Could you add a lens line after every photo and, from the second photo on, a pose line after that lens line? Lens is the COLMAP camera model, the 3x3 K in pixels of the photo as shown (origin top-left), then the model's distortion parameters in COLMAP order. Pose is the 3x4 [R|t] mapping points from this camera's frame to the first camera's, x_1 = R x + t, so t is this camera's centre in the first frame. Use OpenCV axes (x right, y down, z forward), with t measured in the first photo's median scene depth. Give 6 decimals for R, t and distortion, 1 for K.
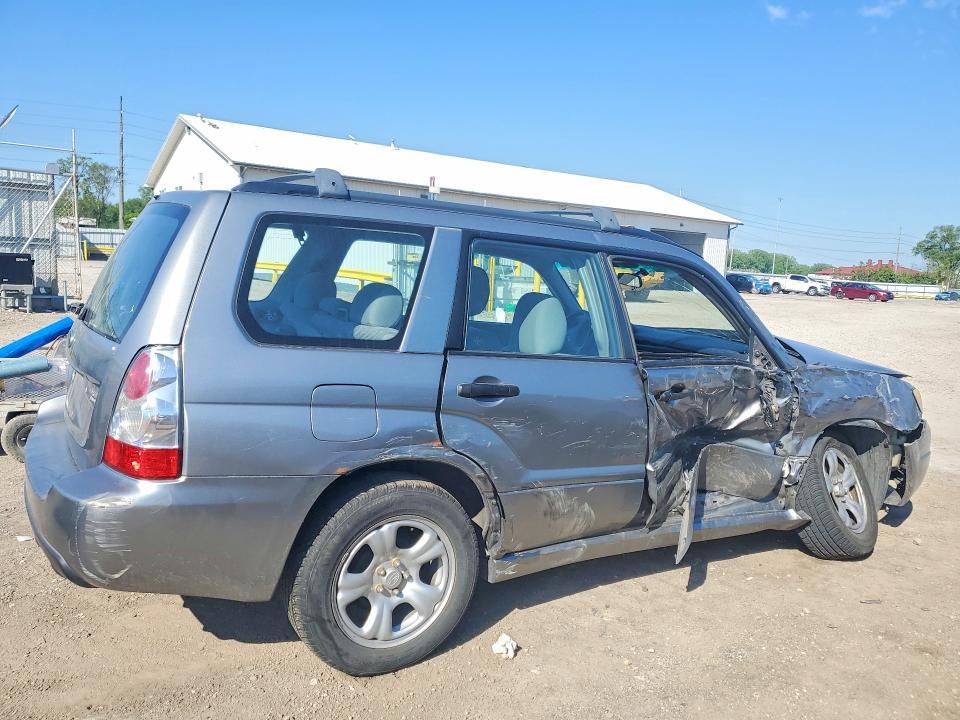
lens RADIAL K [[729.7, 0, 480.0], [0, 729.7, 360.0], [0, 0, 1]] dist [0.038825, -0.001942]
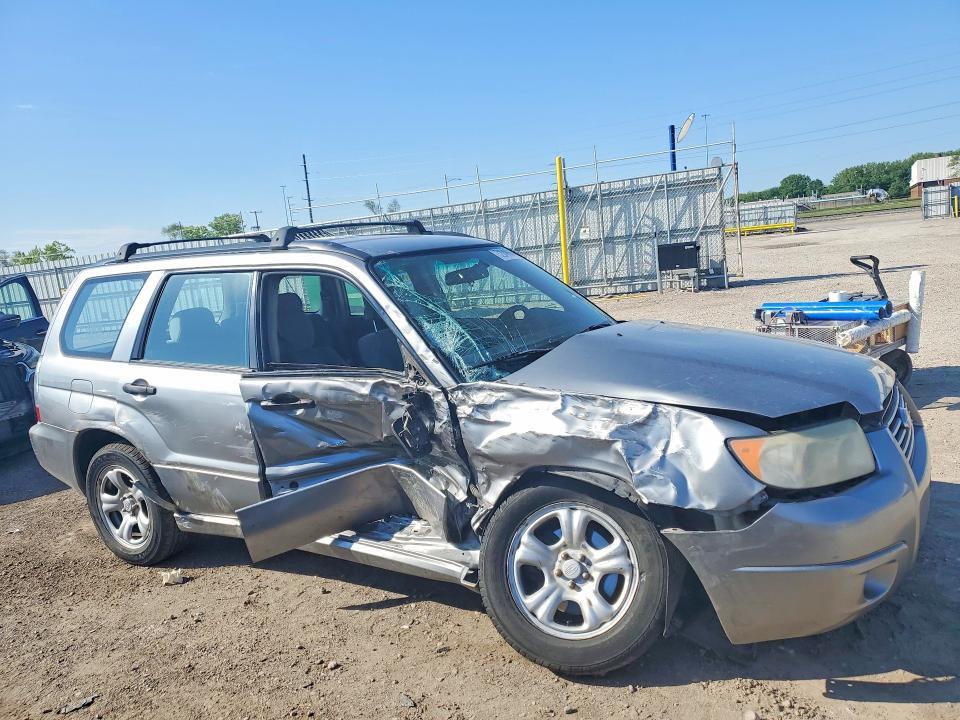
lens RADIAL K [[745.5, 0, 480.0], [0, 745.5, 360.0], [0, 0, 1]] dist [-0.005031, -0.002282]
pose [[0.451448, 0.032450, -0.891707, 0.282286], [0.013491, 0.998976, 0.043184, -0.012472], [0.892196, -0.031525, 0.450548, 0.166808]]
